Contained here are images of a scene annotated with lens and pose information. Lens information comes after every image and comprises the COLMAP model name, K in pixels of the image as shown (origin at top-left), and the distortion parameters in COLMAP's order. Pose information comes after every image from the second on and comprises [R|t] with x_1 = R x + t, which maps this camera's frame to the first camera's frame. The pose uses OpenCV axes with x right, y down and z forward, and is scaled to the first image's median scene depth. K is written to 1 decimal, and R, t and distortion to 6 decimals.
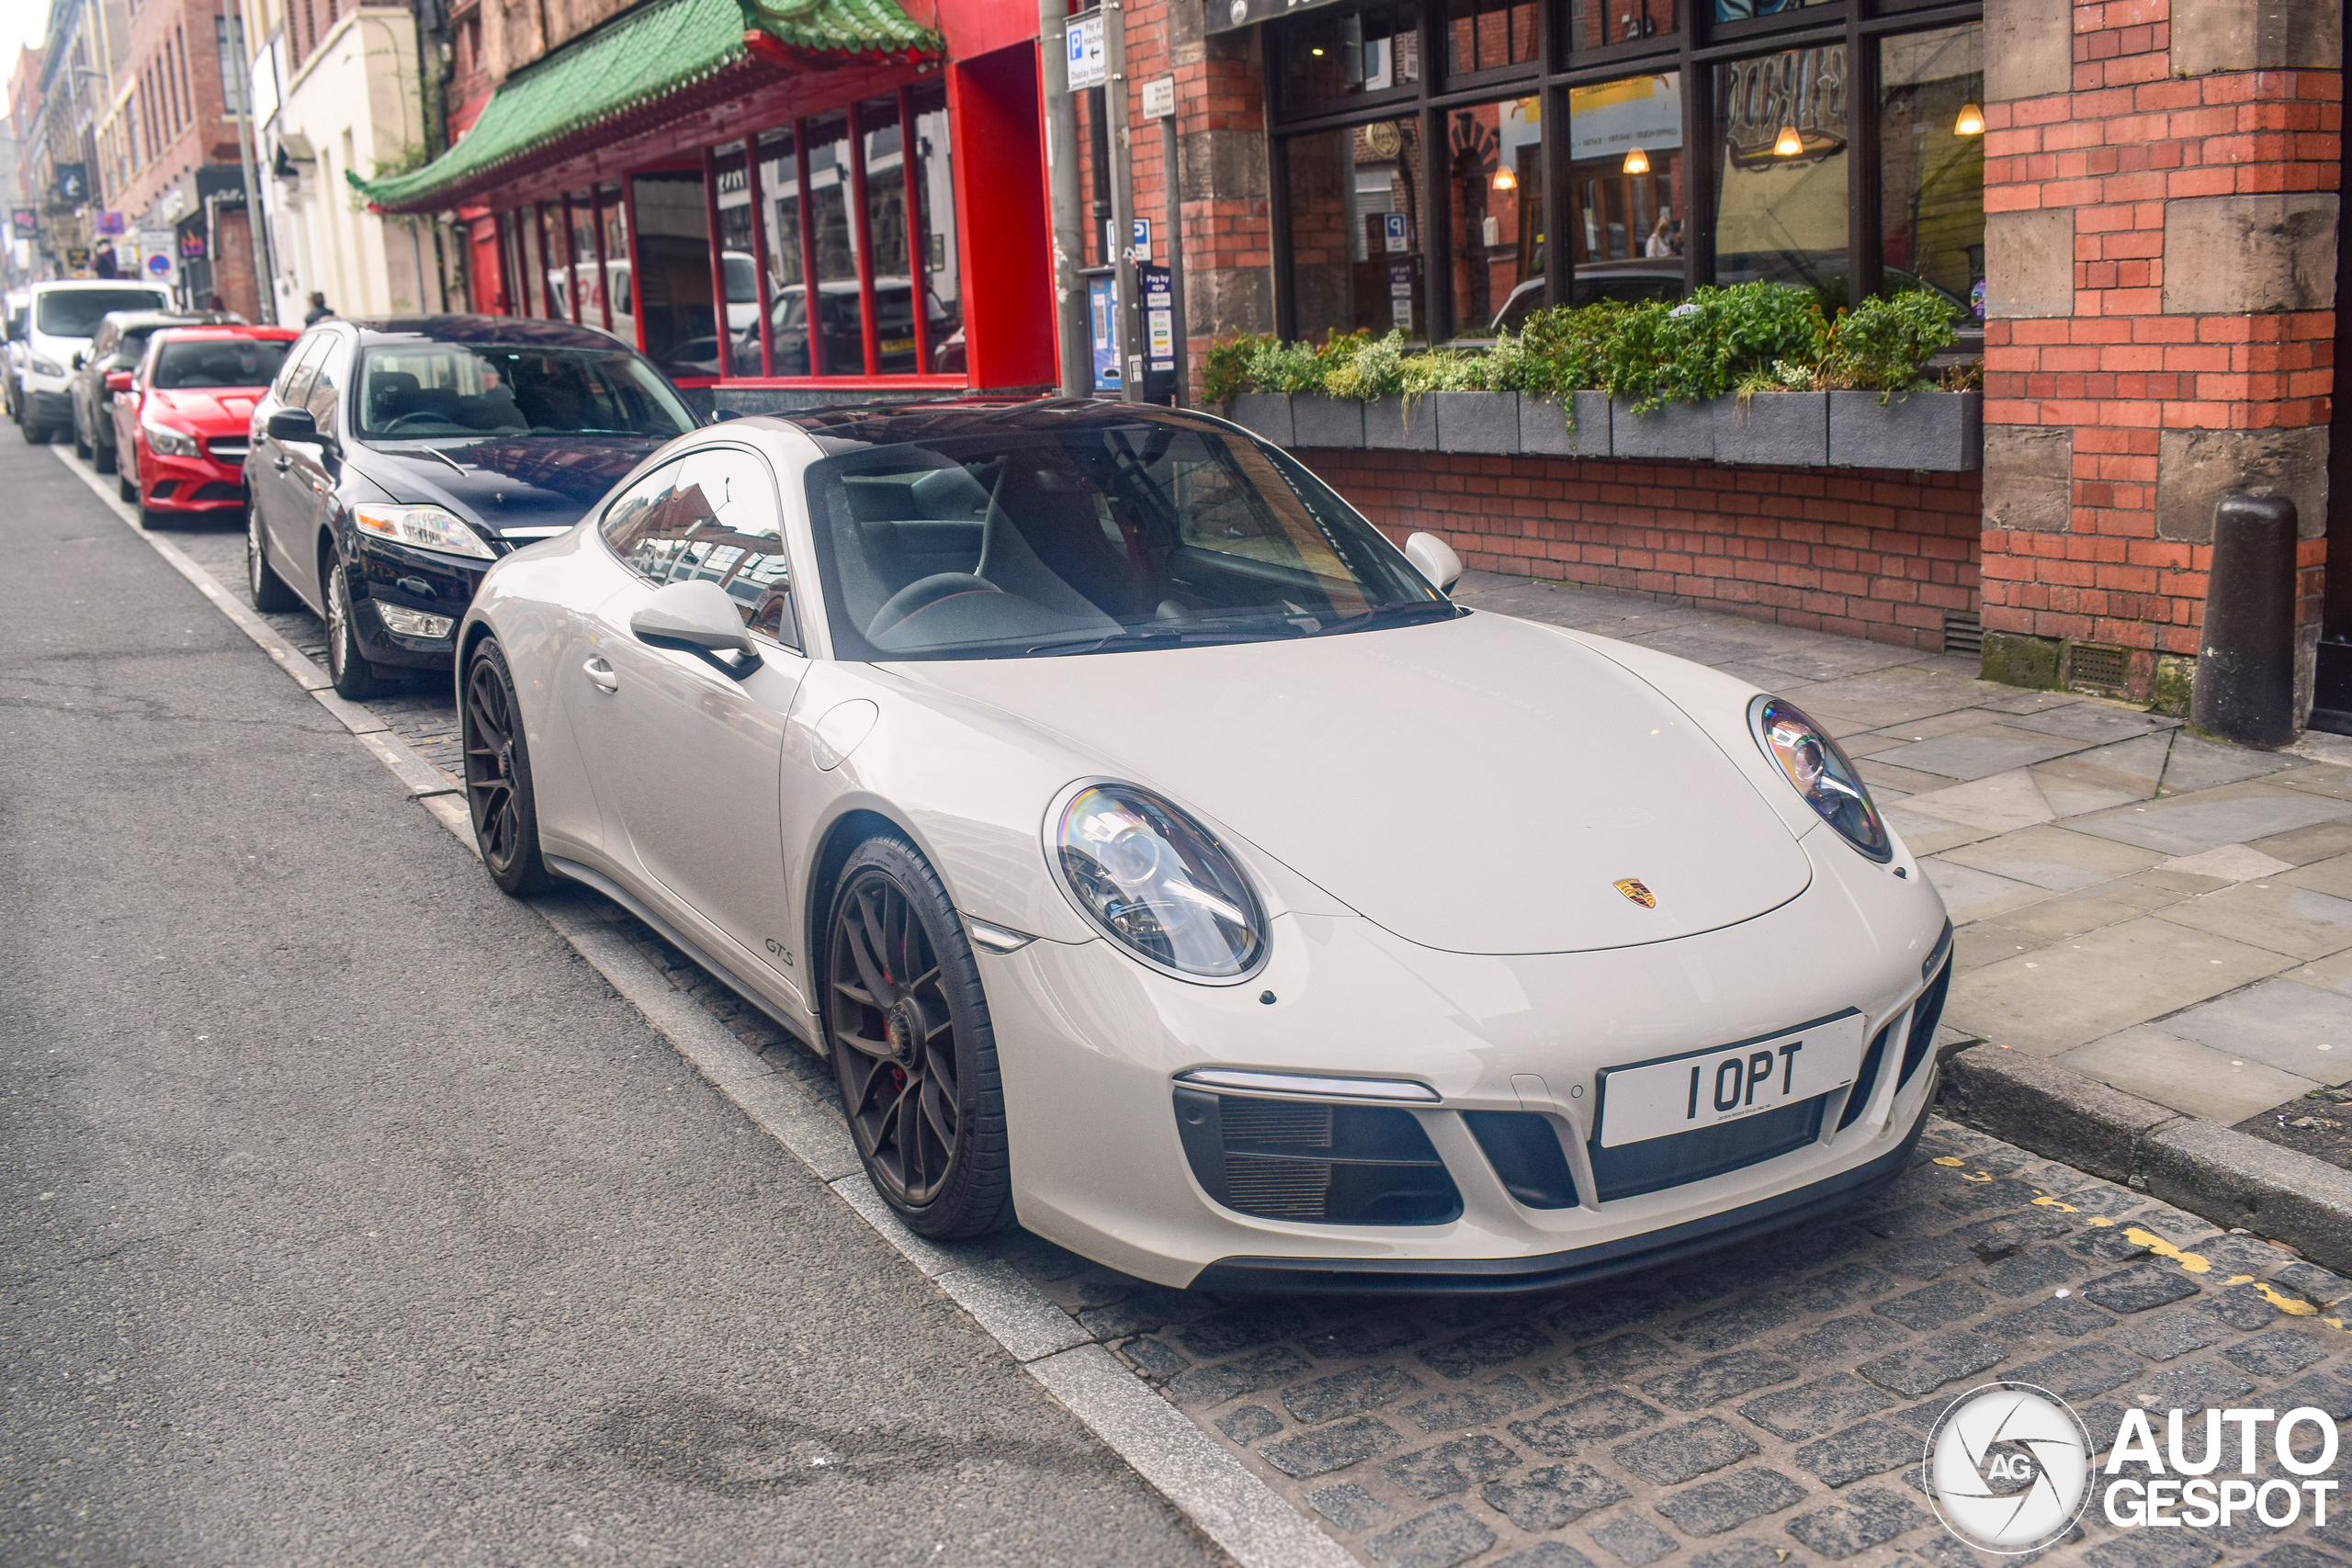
lens RADIAL K [[2229.1, 0, 1176.0], [0, 2229.1, 784.0], [0, 0, 1]] dist [-0.104185, 0.068869]
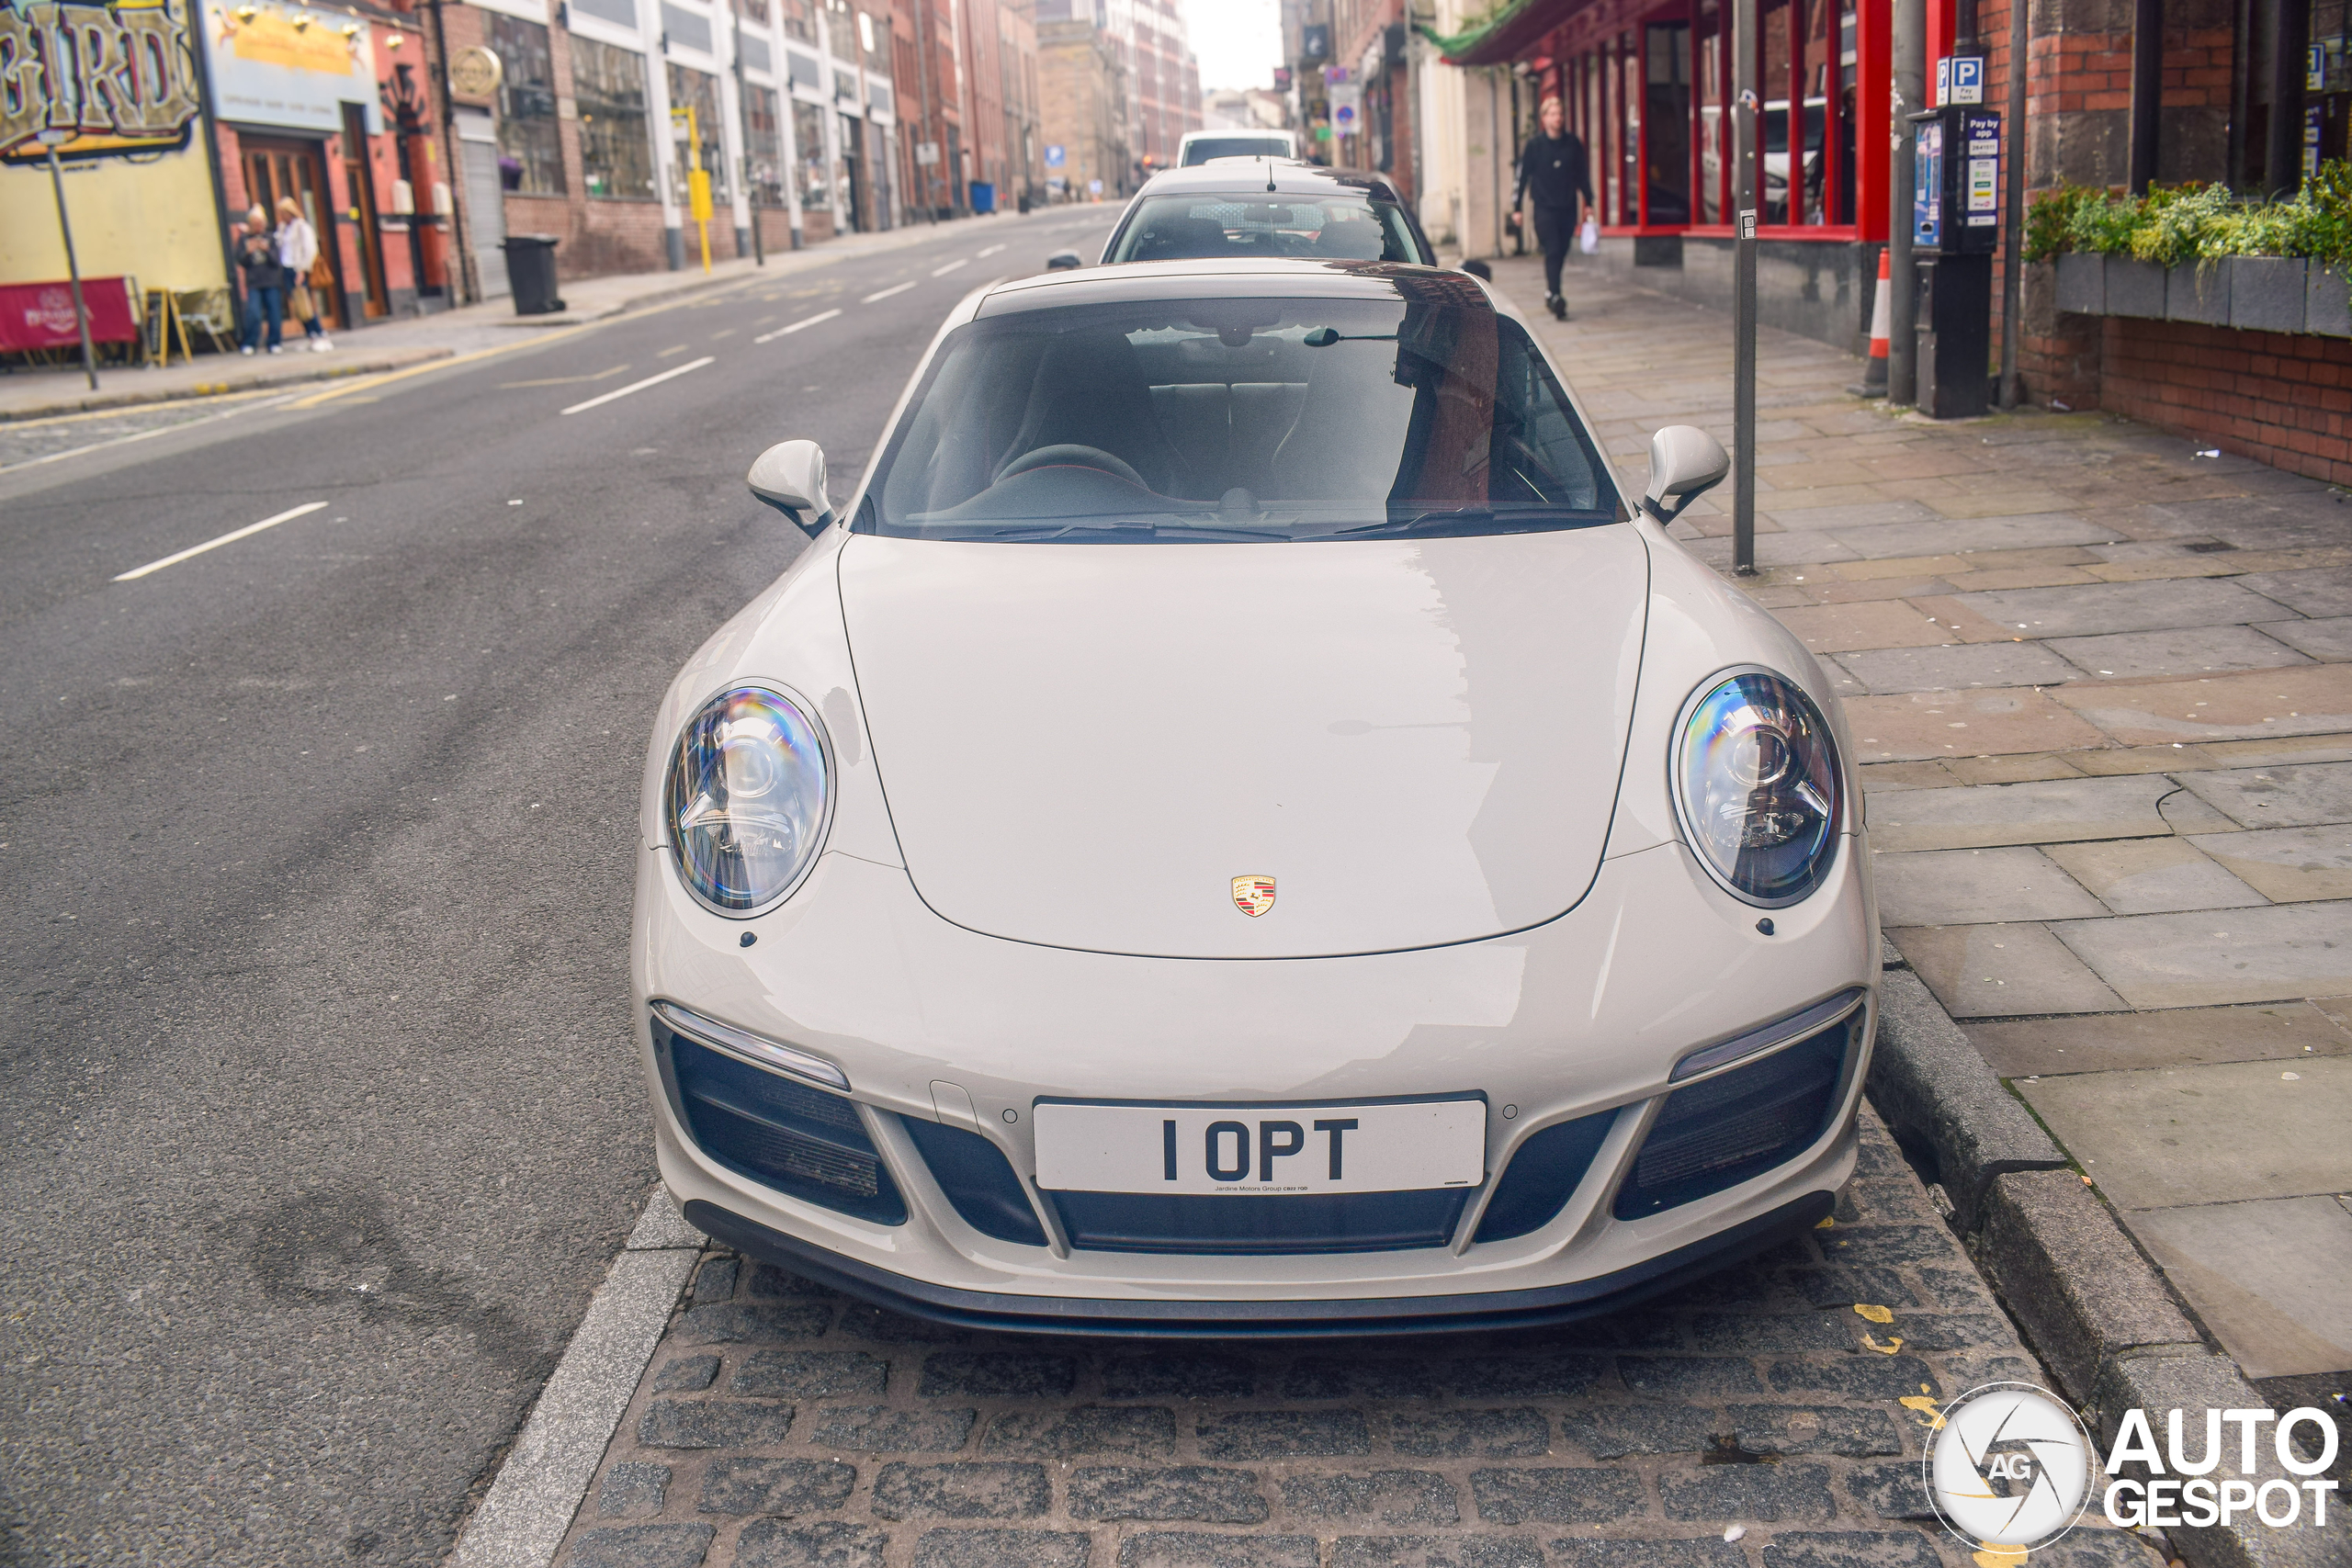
lens RADIAL K [[2058.1, 0, 1176.0], [0, 2058.1, 784.0], [0, 0, 1]] dist [-0.092133, 0.015645]
pose [[0.837966, 0.141696, -0.527006, 0.305568], [-0.093861, 0.988734, 0.116598, -0.040607], [0.537591, -0.048240, 0.841825, 0.185892]]
